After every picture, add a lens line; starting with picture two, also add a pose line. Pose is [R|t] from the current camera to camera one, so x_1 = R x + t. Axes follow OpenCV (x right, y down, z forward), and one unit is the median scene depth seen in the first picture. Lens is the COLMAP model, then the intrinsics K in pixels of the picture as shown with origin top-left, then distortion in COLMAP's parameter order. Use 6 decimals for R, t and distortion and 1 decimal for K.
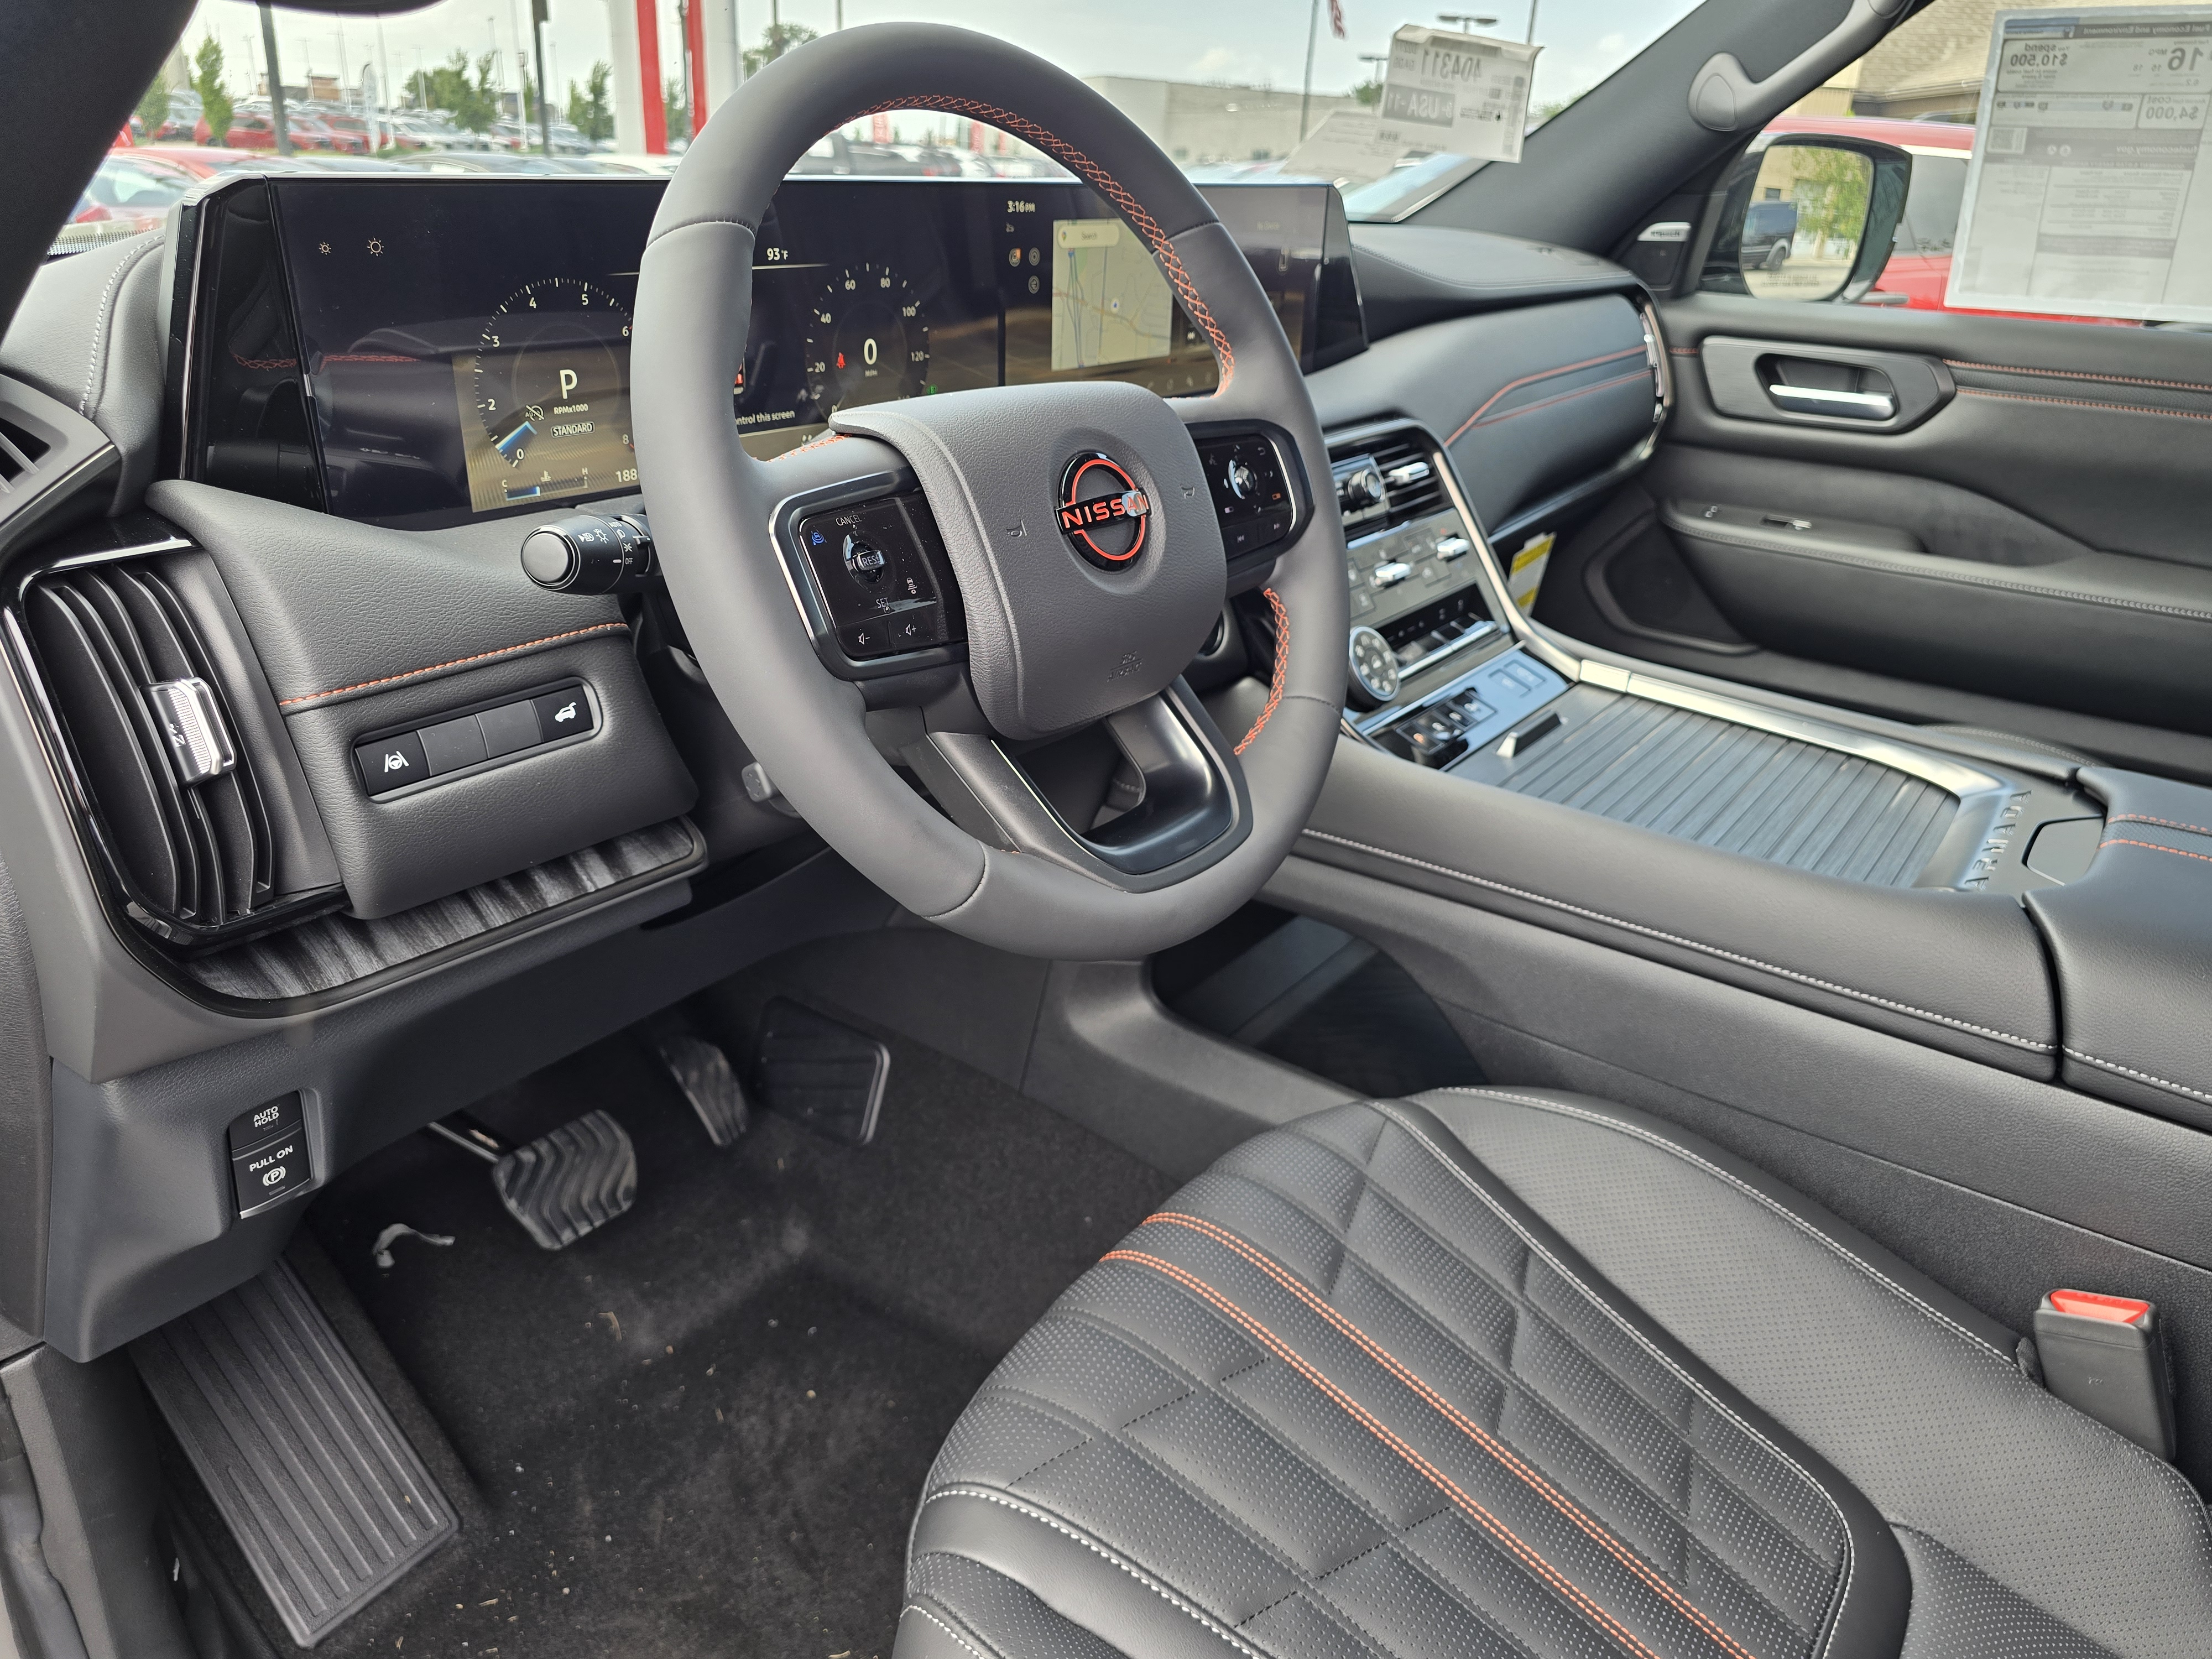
lens RADIAL K [[1506.3, 0, 1110.1], [0, 1506.3, 811.7], [0, 0, 1]] dist [0.045569, -0.049557]
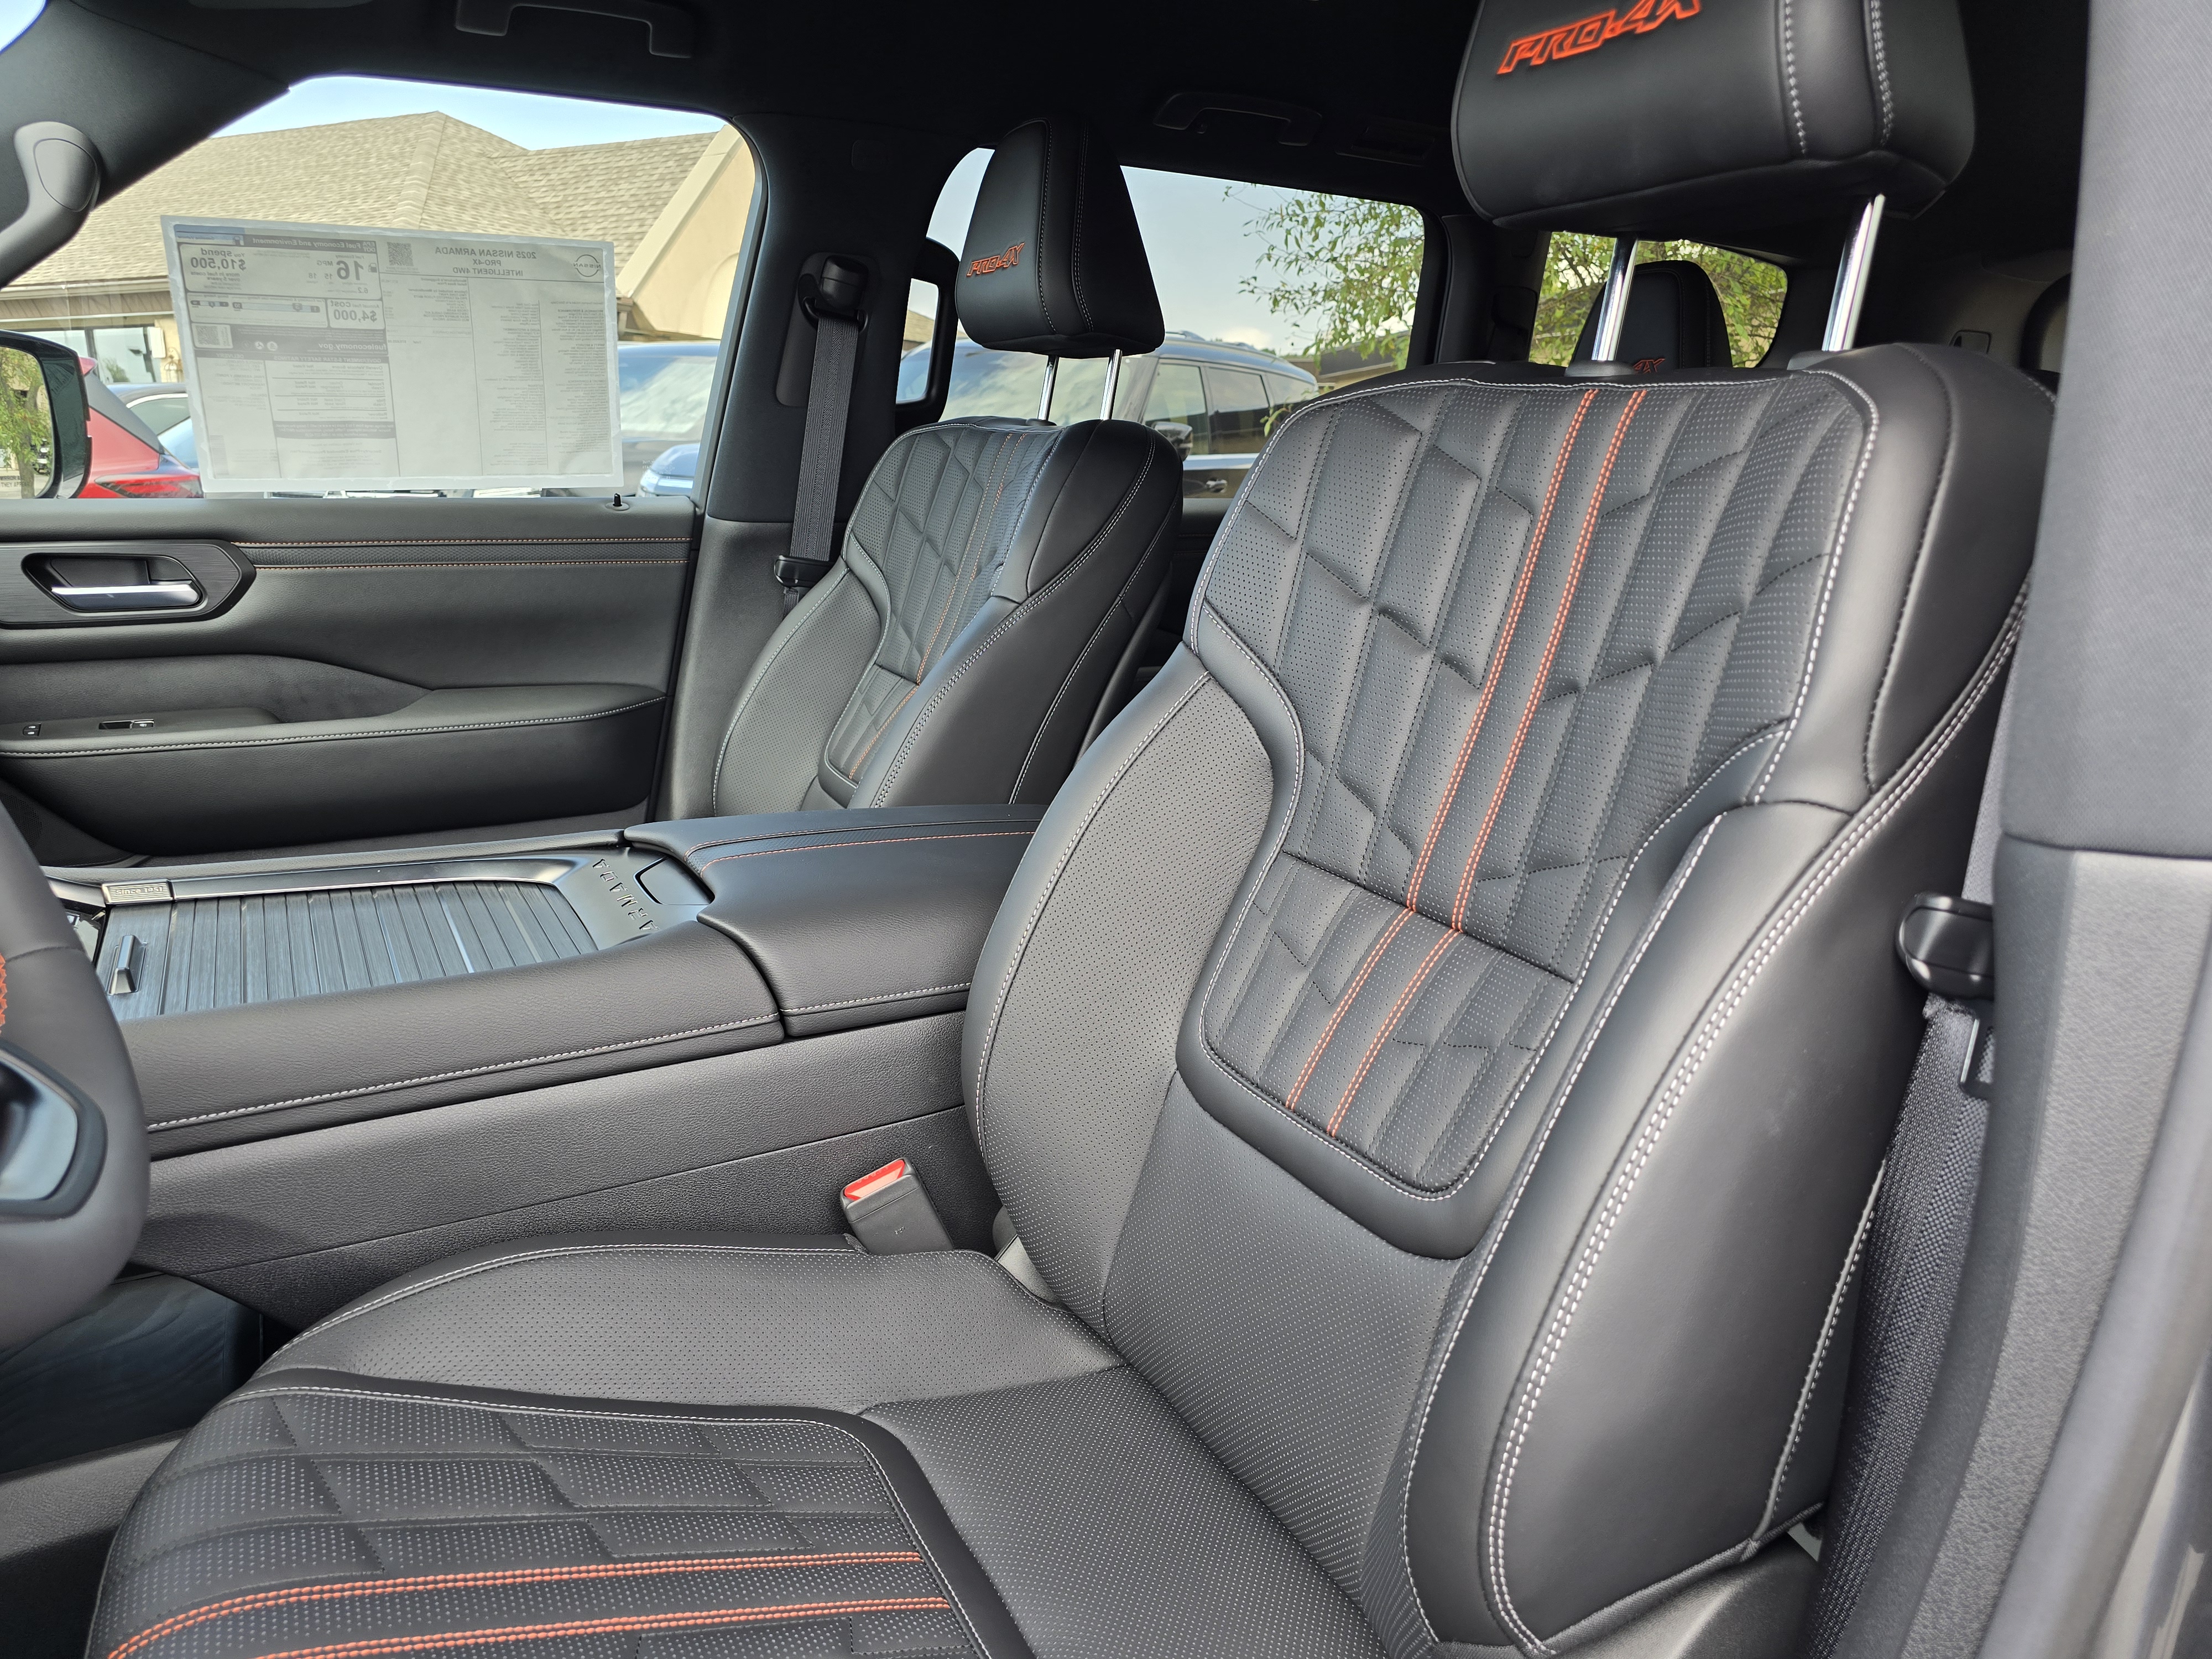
lens RADIAL K [[1535.4, 0, 1106.0], [0, 1535.4, 829.5], [0, 0, 1]] dist [0.058236, -0.051018]
pose [[0.422084, -0.251018, 0.871111, -0.269522], [0.355522, 0.929760, 0.095655, -0.010630], [-0.833936, 0.269324, 0.481680, 0.085291]]
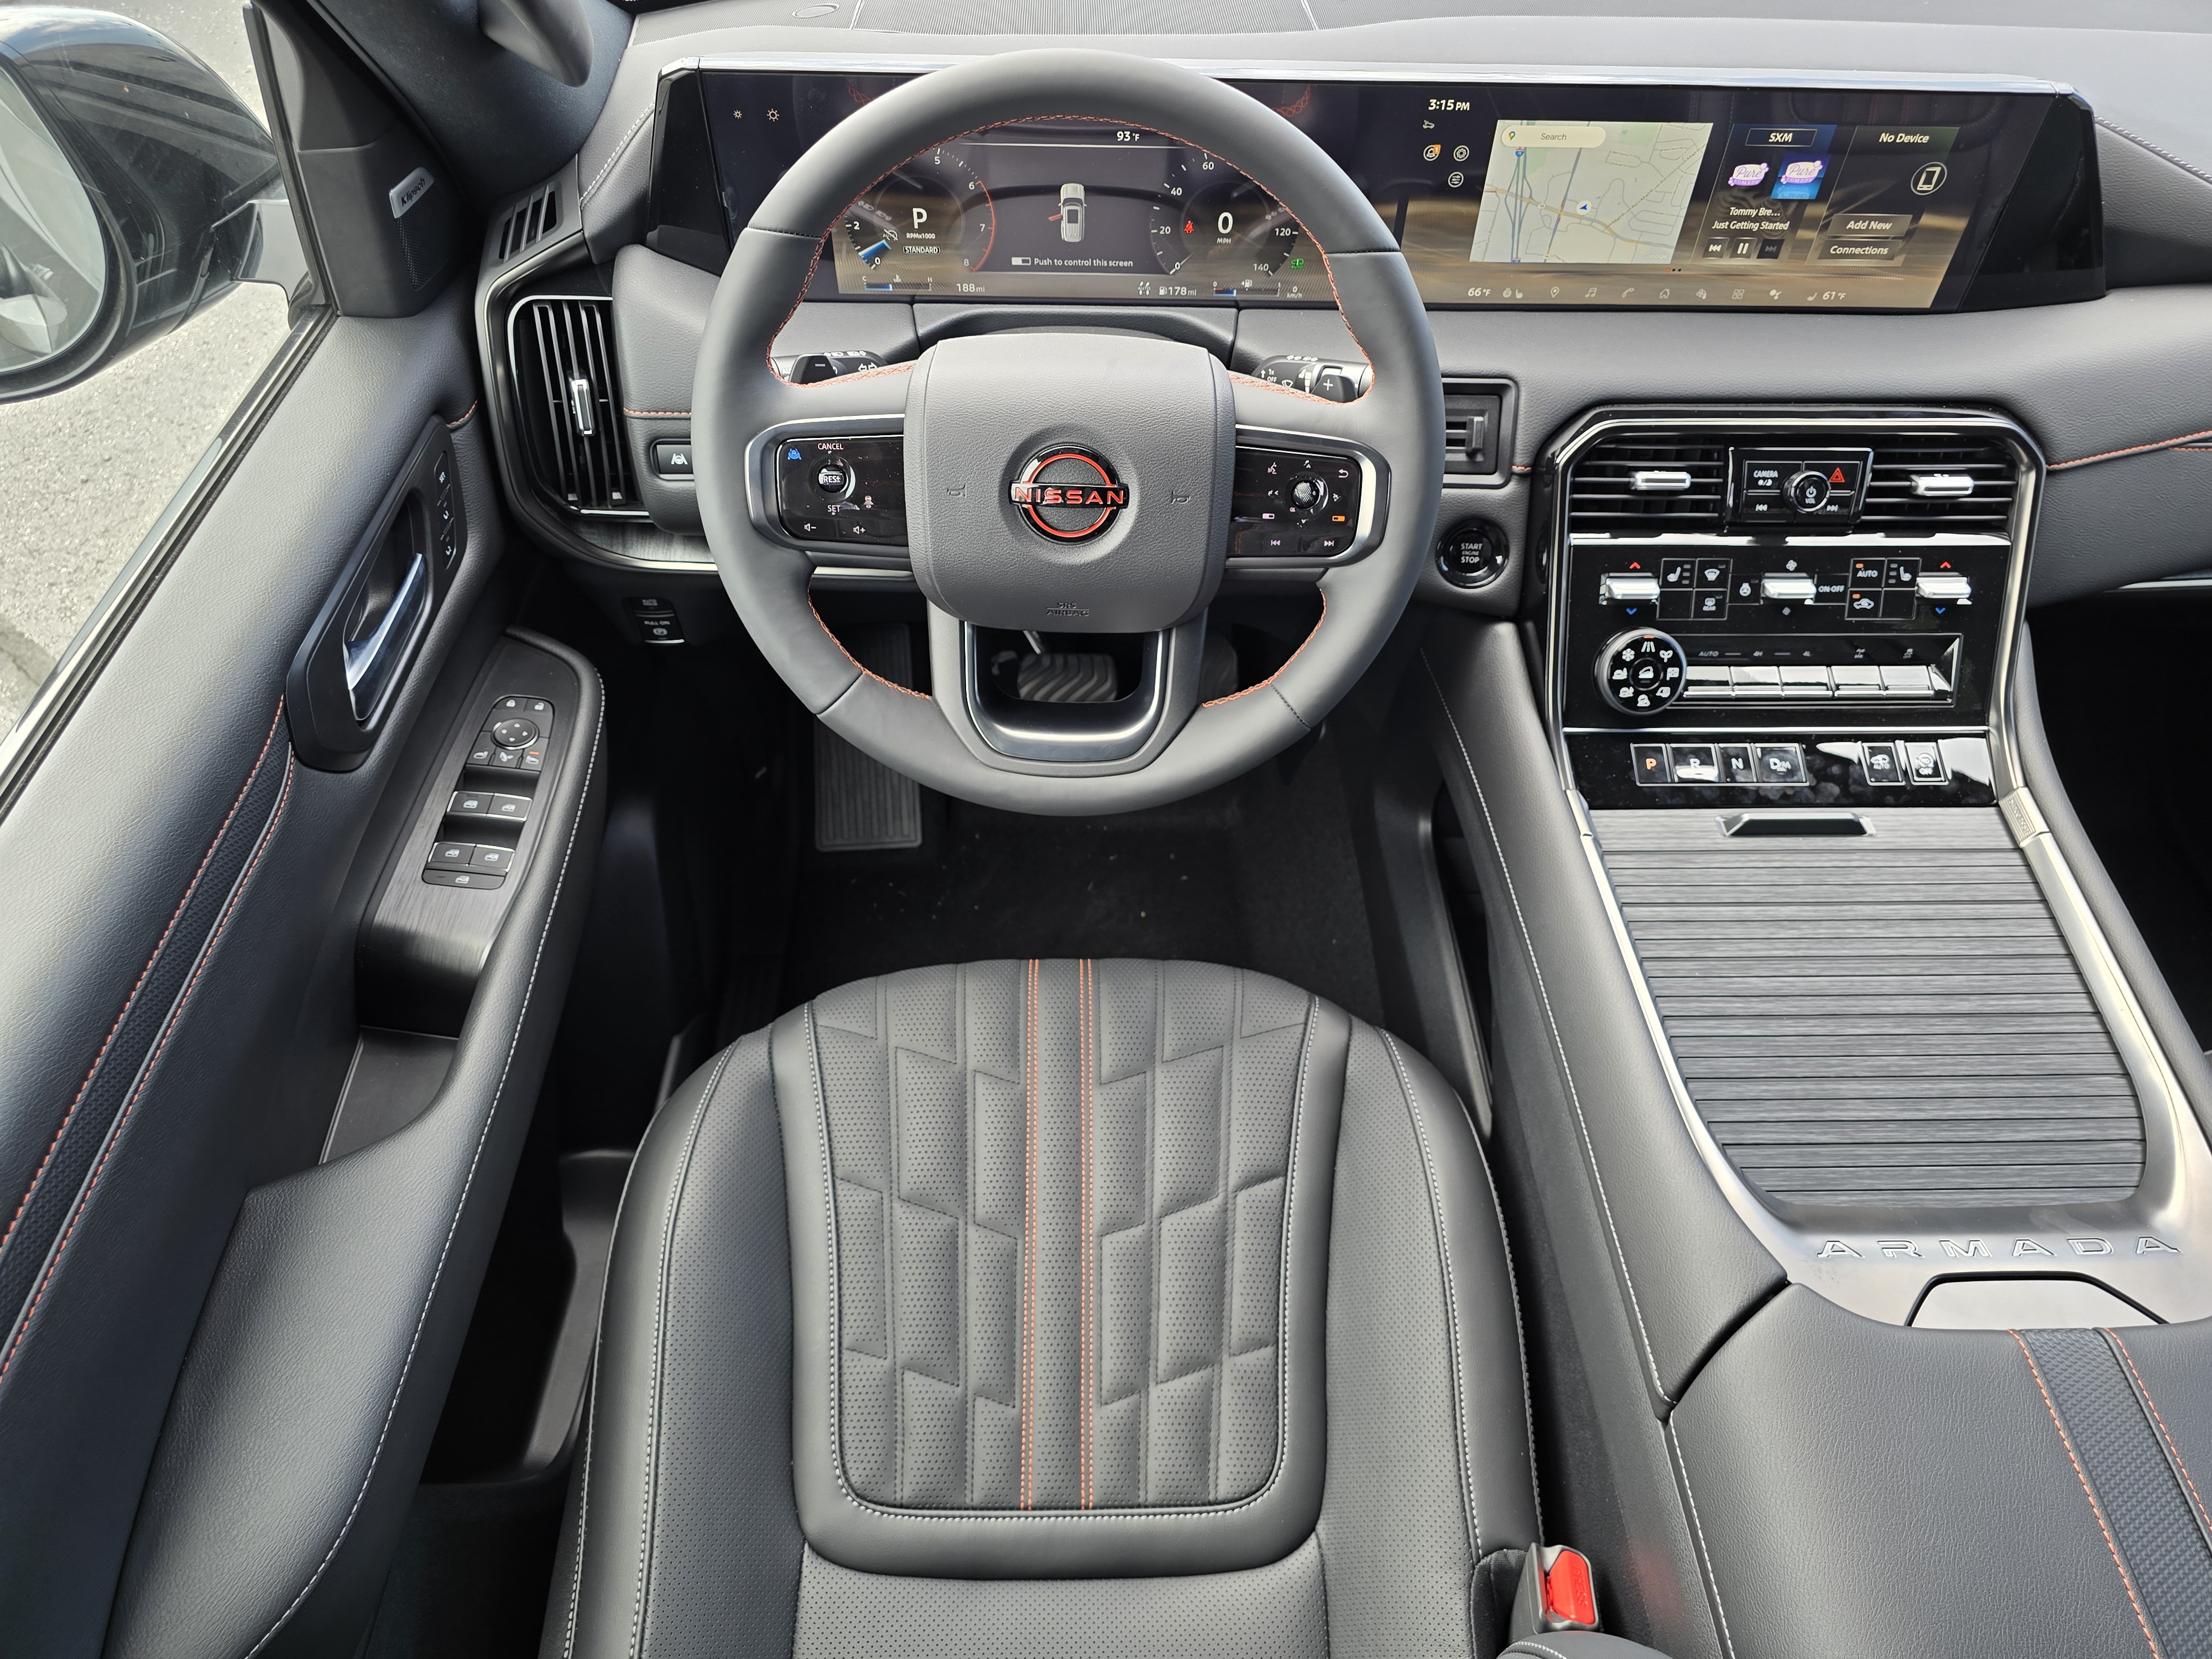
lens RADIAL K [[1506.3, 0, 1110.1], [0, 1506.3, 811.7], [0, 0, 1]] dist [0.045569, -0.049557]
pose [[0.614344, 0.564180, -0.551618, 0.582709], [-0.316669, 0.816623, 0.482542, -0.408117], [0.722705, -0.121766, 0.680346, 0.099591]]
